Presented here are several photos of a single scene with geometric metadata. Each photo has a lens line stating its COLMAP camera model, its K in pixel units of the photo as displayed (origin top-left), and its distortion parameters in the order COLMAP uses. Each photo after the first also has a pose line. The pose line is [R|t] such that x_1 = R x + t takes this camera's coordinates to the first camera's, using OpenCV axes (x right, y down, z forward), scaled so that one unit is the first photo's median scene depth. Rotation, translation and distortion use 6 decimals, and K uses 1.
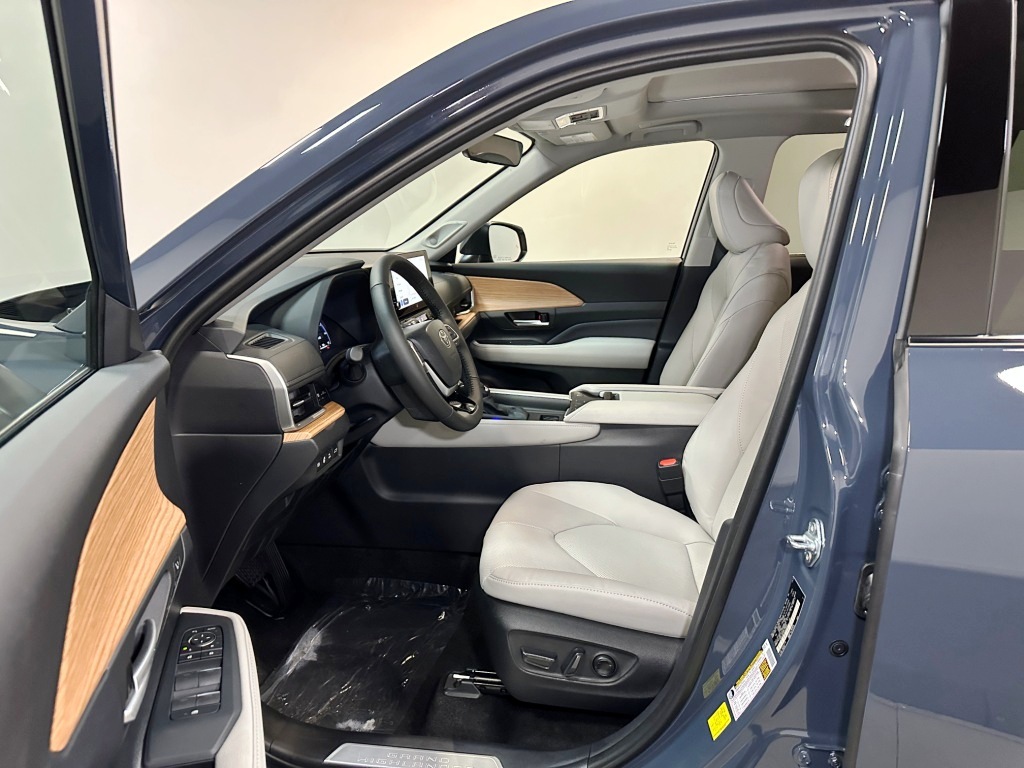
lens RADIAL K [[714.3, 0, 509.2], [0, 714.3, 388.8], [0, 0, 1]] dist [0.004965, -0.021849]
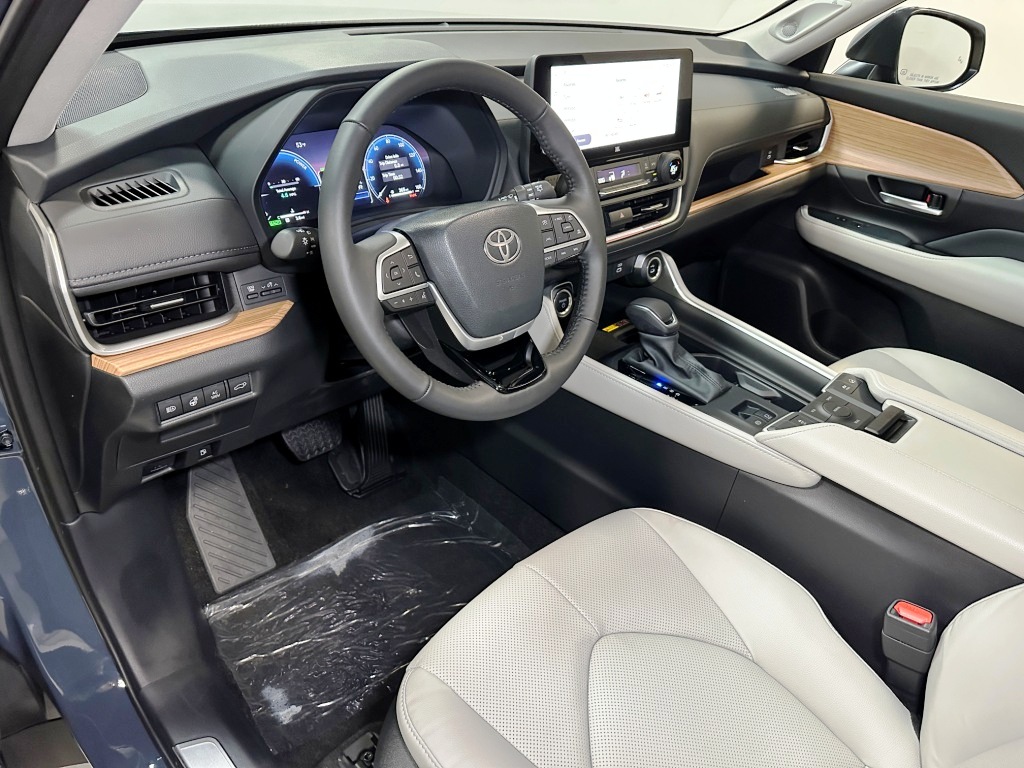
lens RADIAL K [[714.3, 0, 506.8], [0, 714.3, 383.4], [0, 0, 1]] dist [0.004965, -0.021849]
pose [[0.781201, 0.392158, -0.485734, 0.116205], [-0.230368, 0.904245, 0.359544, -0.093826], [0.580221, -0.168978, 0.796737, 0.313219]]
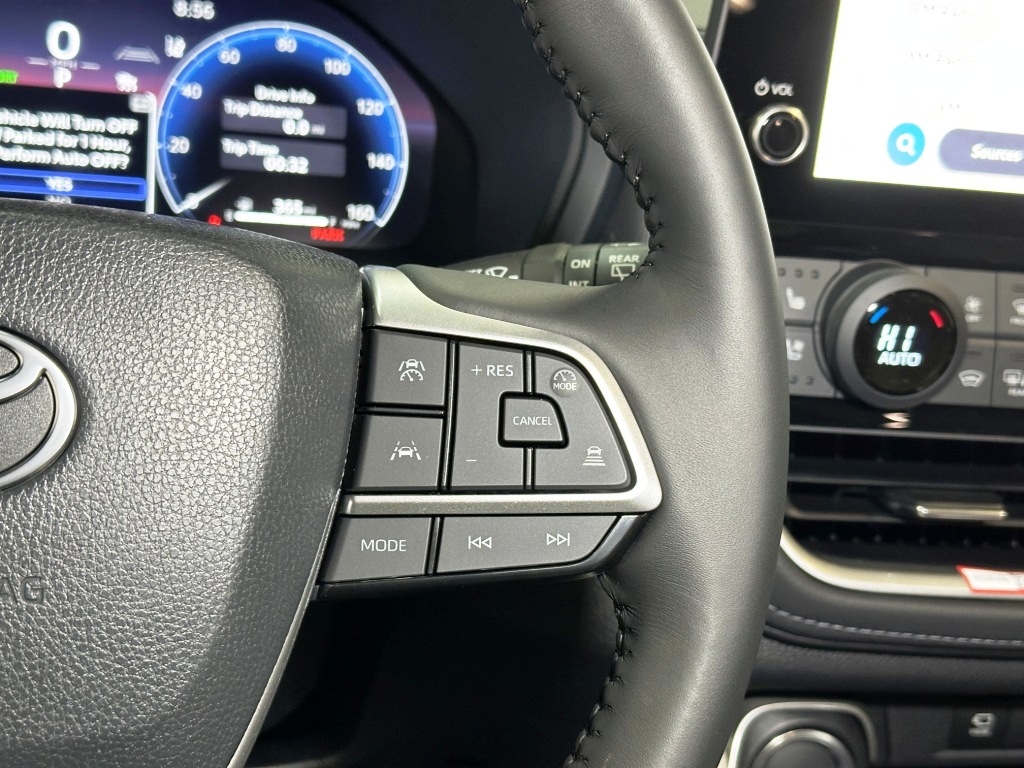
lens RADIAL K [[1441.5, 0, 504.5], [0, 1441.5, 379.0], [0, 0, 1]] dist [0.088456, 0.000000]
pose [[0.323717, 0.384679, -0.864424, 0.061493], [-0.342812, 0.899228, 0.271788, -0.085637], [0.881866, 0.208352, 0.422968, 0.539522]]
